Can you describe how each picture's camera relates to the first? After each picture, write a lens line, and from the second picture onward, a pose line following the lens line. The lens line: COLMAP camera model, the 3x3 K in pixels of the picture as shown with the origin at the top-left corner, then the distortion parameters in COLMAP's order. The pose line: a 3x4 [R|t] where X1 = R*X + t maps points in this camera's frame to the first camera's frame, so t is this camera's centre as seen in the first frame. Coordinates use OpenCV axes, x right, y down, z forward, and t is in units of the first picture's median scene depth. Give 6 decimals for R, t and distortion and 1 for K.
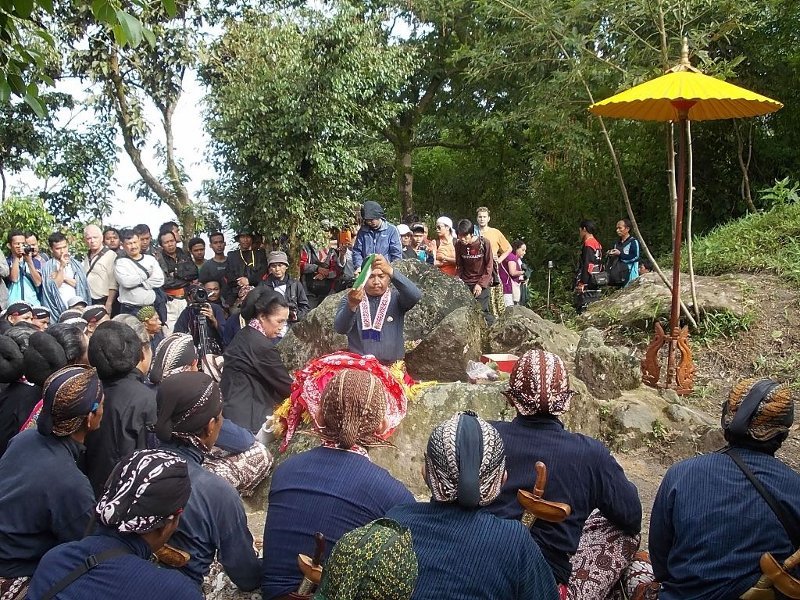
lens RADIAL K [[1001.3, 0, 399.3], [0, 1001.3, 297.9], [0, 0, 1]] dist [0.018964, 0.000000]
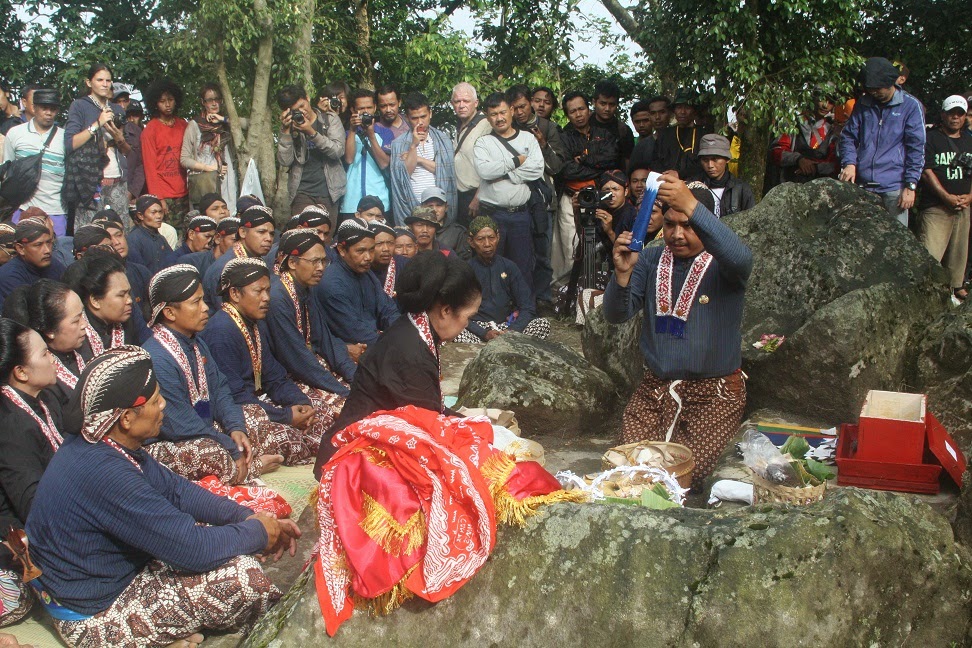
lens RADIAL K [[1283.0, 0, 486.7], [0, 1283.0, 326.7], [0, 0, 1]] dist [-0.121952, 0.000000]
pose [[0.884016, 0.110651, -0.454173, 0.133071], [-0.045796, 0.987407, 0.151425, -0.042978], [0.465209, -0.113063, 0.877951, 0.224869]]
